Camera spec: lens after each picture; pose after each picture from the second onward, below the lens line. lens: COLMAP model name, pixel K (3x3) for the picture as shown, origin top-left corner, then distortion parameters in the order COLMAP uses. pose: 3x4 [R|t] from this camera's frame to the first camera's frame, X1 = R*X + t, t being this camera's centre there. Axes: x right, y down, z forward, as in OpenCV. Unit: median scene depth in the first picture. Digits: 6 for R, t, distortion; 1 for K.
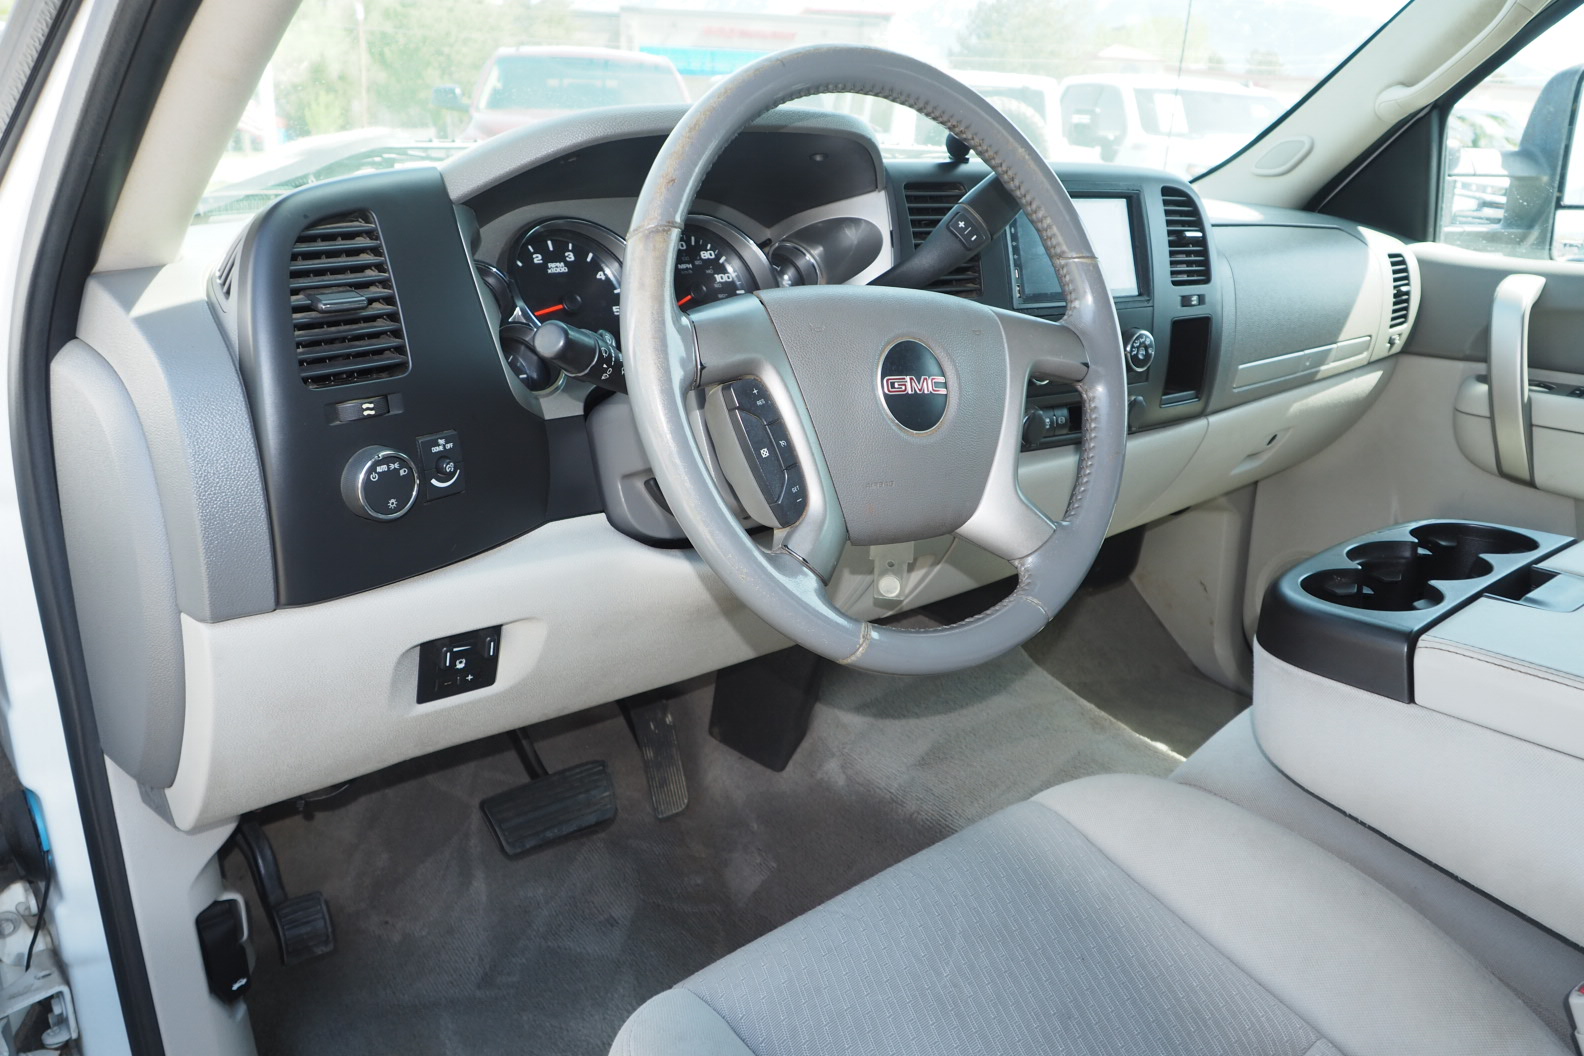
lens RADIAL K [[1178.7, 0, 800.0], [0, 1178.7, 532.6], [0, 0, 1]] dist [-0.012525, 0.000048]
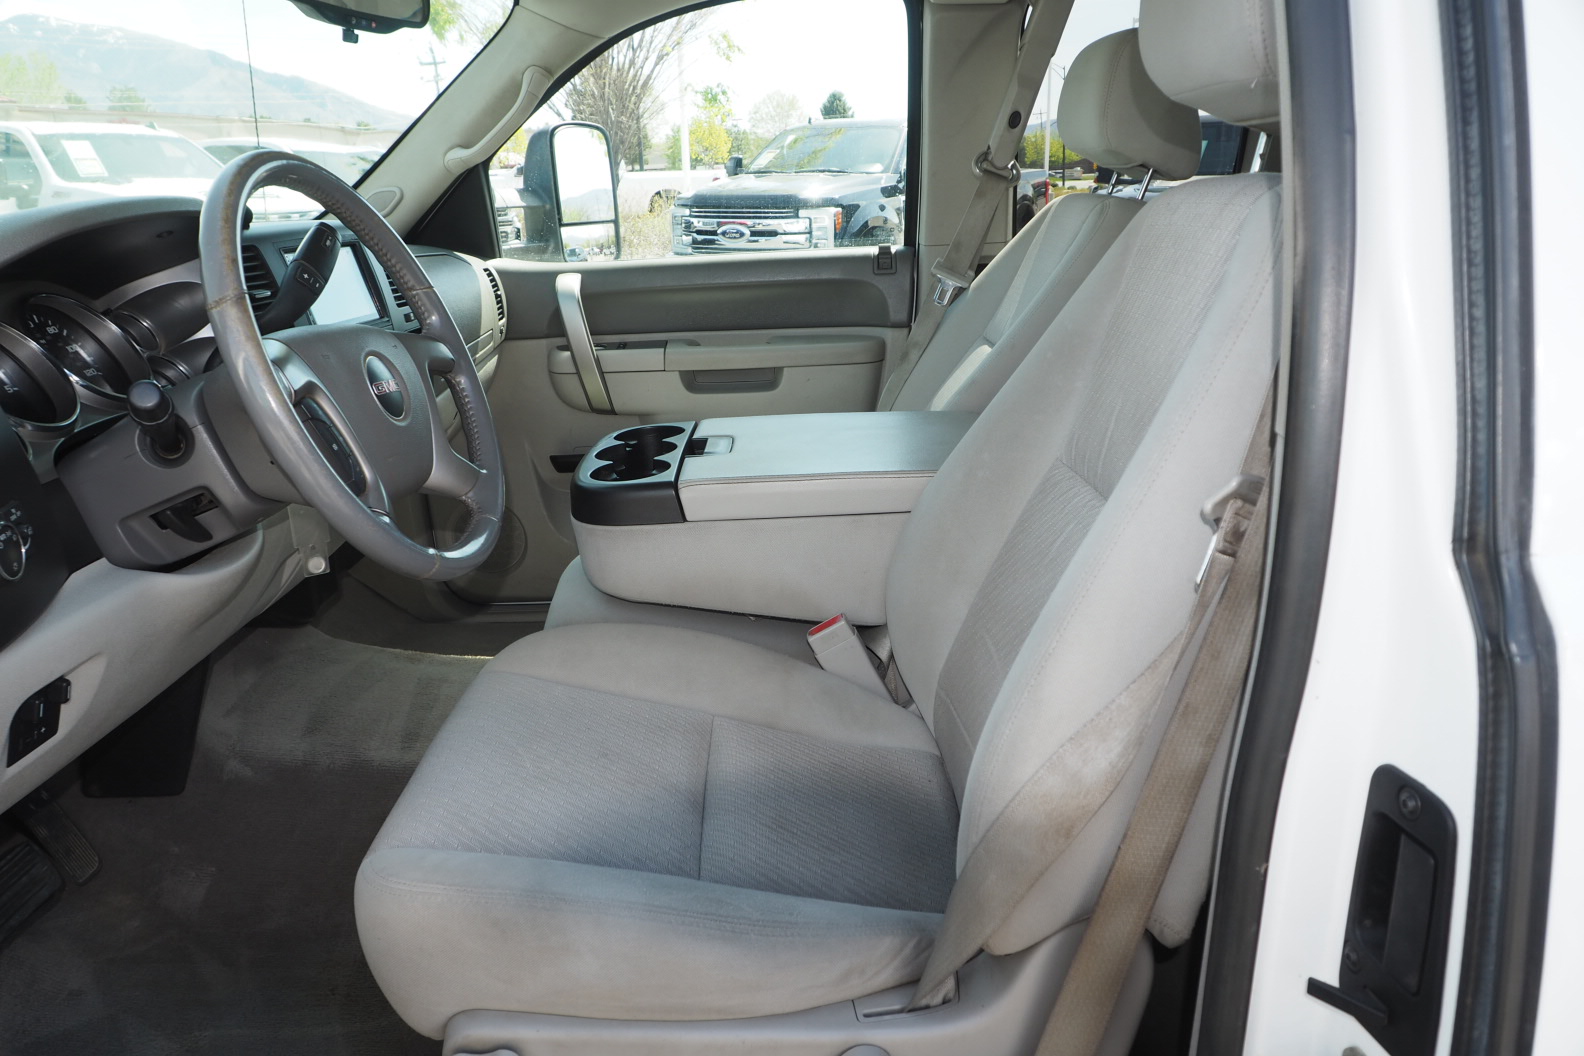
lens RADIAL K [[1129.7, 0, 792.3], [0, 1129.7, 532.2], [0, 0, 1]] dist [-0.020955, 0.006585]
pose [[0.651812, -0.264314, 0.710830, -0.352536], [0.273084, 0.956226, 0.105151, 0.019541], [-0.707507, 0.125578, 0.695460, -0.160006]]
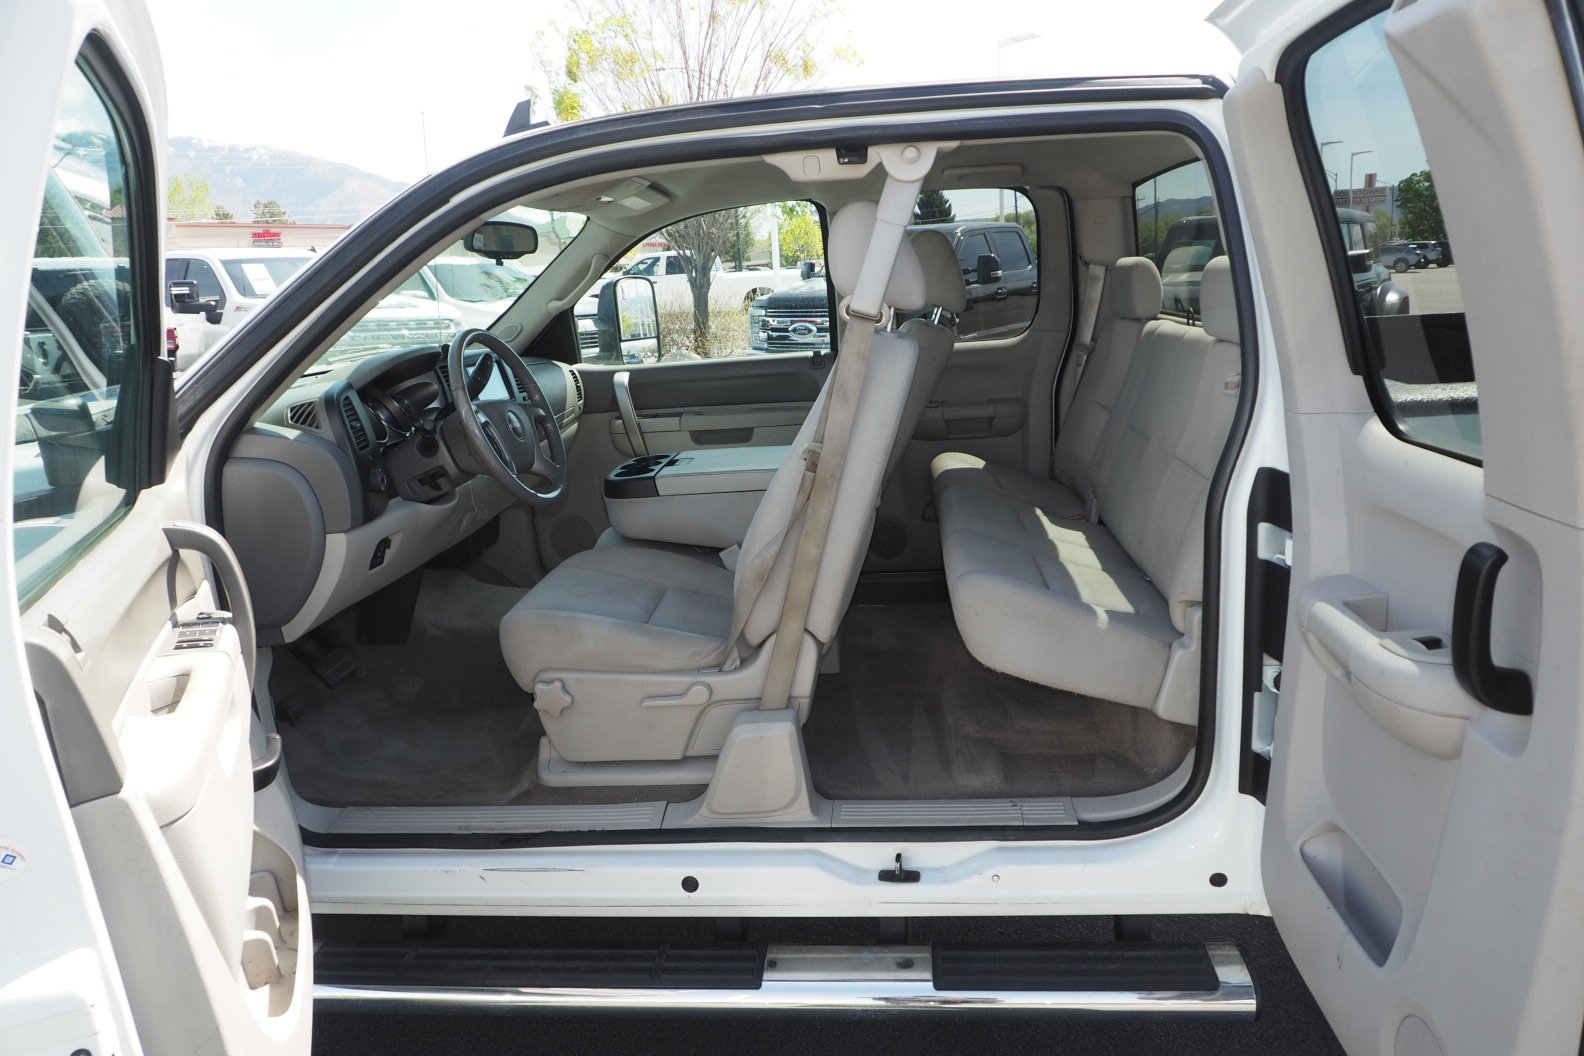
lens RADIAL K [[1129.7, 0, 792.3], [0, 1129.7, 532.2], [0, 0, 1]] dist [-0.020955, 0.006585]
pose [[0.714252, -0.214225, 0.666297, -0.902956], [0.281526, 0.959530, 0.006716, 0.214285], [-0.640771, 0.182783, 0.745656, -1.071595]]
